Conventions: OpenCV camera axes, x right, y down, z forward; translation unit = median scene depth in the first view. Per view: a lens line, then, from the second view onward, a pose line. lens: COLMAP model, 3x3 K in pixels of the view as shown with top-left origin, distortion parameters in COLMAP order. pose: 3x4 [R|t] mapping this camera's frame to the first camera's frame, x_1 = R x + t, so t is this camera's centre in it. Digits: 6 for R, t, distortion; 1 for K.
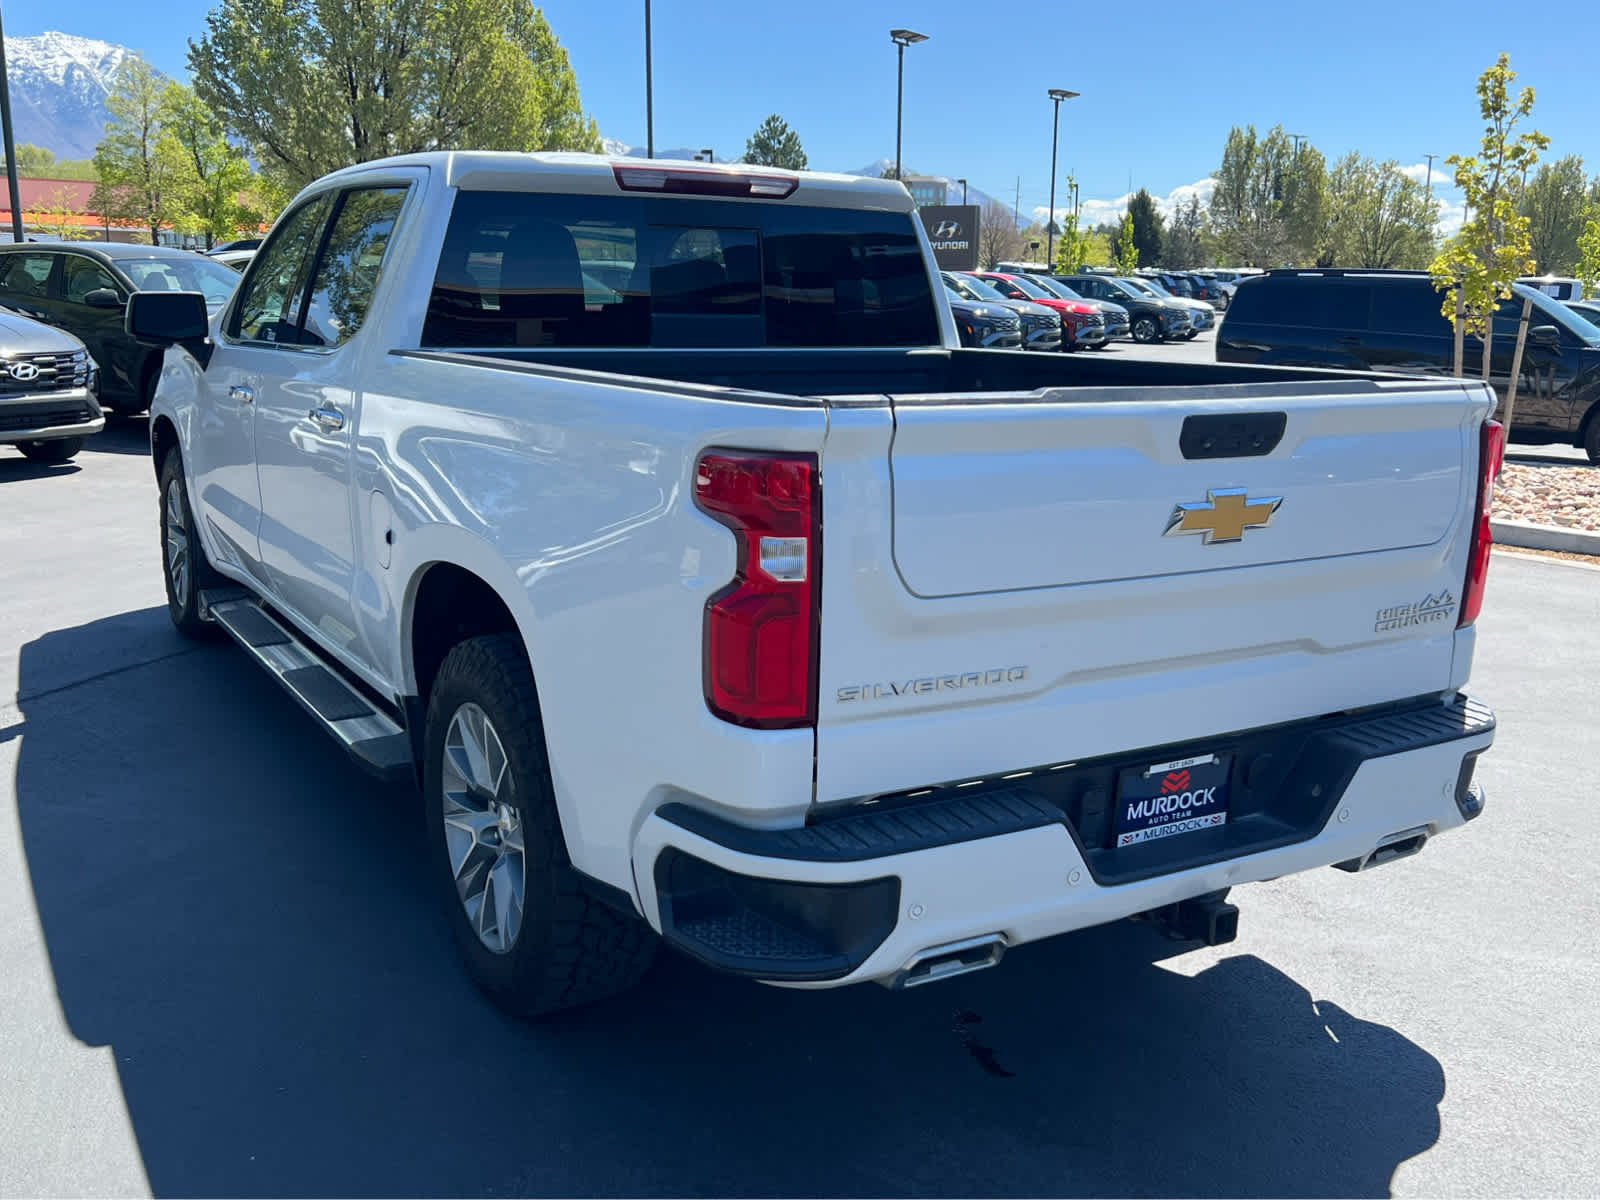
lens RADIAL K [[1753.9, 0, 790.4], [0, 1753.9, 599.2], [0, 0, 1]] dist [0.092187, -0.198056]
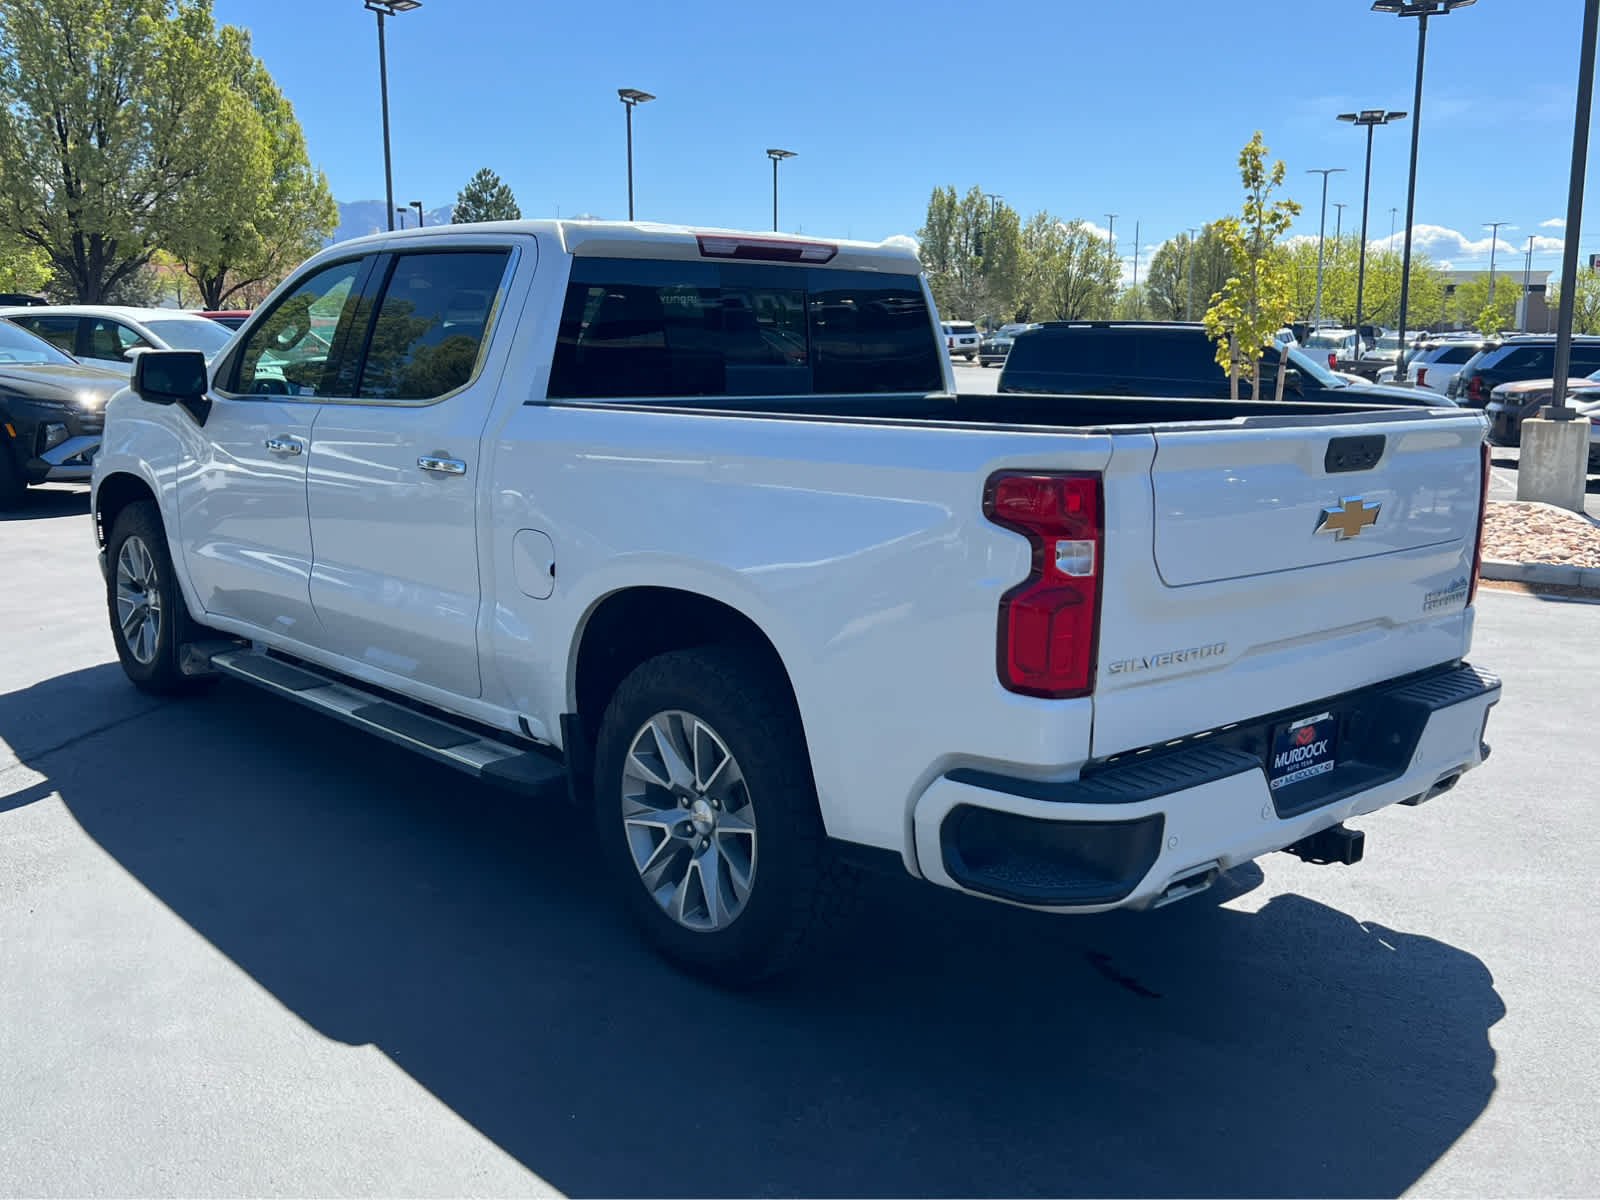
lens RADIAL K [[1756.0, 0, 870.1], [0, 1756.0, 582.5], [0, 0, 1]] dist [0.053771, -0.029856]
pose [[0.976541, -0.038602, 0.211844, -0.274289], [0.046574, 0.998377, -0.032773, 0.018610], [-0.210236, 0.041870, 0.976754, -0.118353]]
